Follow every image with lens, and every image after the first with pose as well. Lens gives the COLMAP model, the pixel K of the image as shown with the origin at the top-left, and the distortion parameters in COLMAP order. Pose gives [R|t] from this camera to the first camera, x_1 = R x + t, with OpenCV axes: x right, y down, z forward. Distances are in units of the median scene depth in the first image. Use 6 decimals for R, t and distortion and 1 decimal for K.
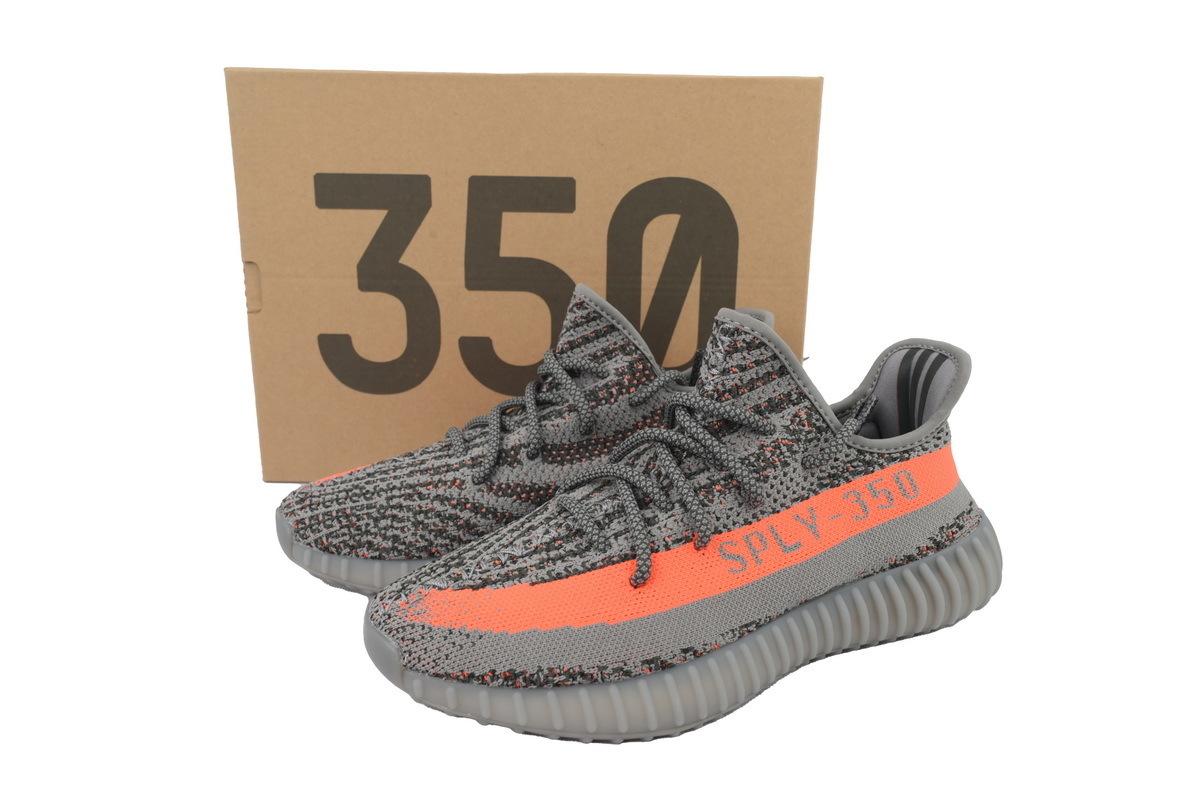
lens RADIAL K [[968.8, 0, 600.0], [0, 968.8, 400.0], [0, 0, 1]] dist [0.042609, -0.000178]
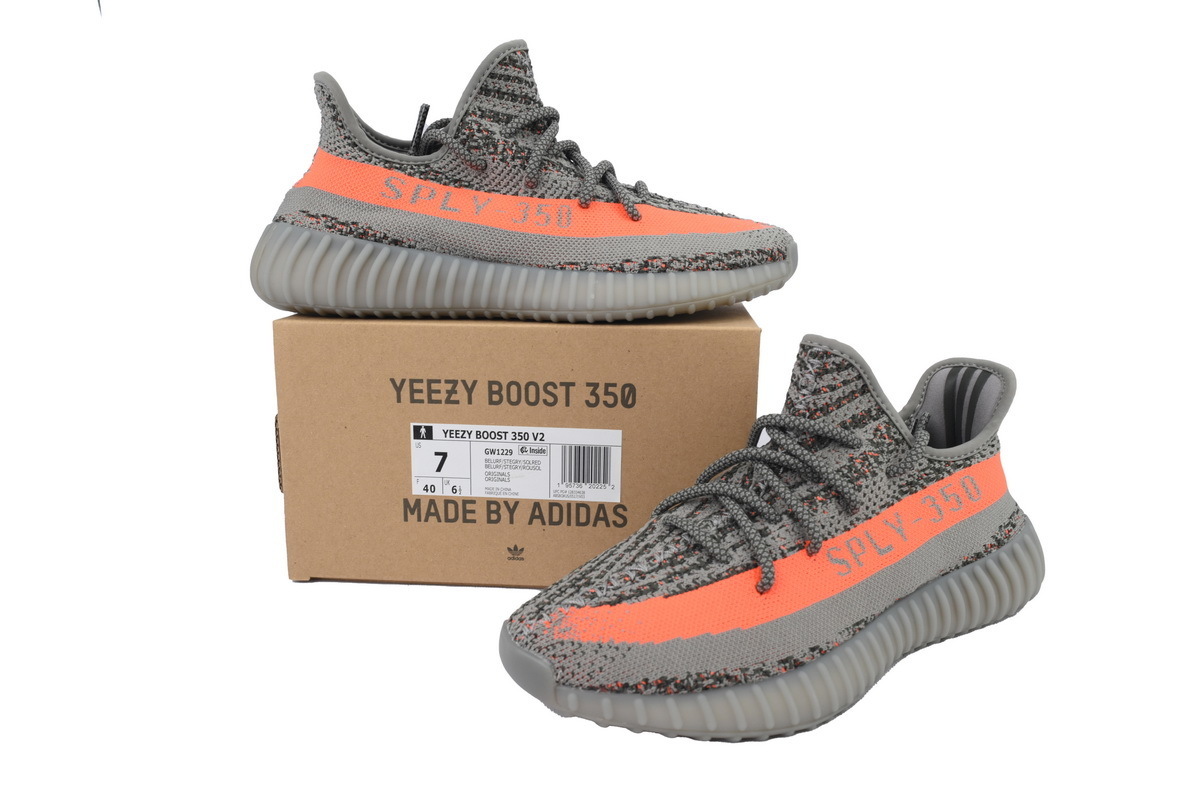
lens RADIAL K [[968.8, 0, 600.0], [0, 968.8, 400.0], [0, 0, 1]] dist [0.042609, -0.000178]
pose [[0.991495, -0.039469, 0.124014, -0.251448], [0.045111, 0.998055, -0.043015, 0.016246], [-0.122076, 0.048243, 0.991348, -0.052521]]
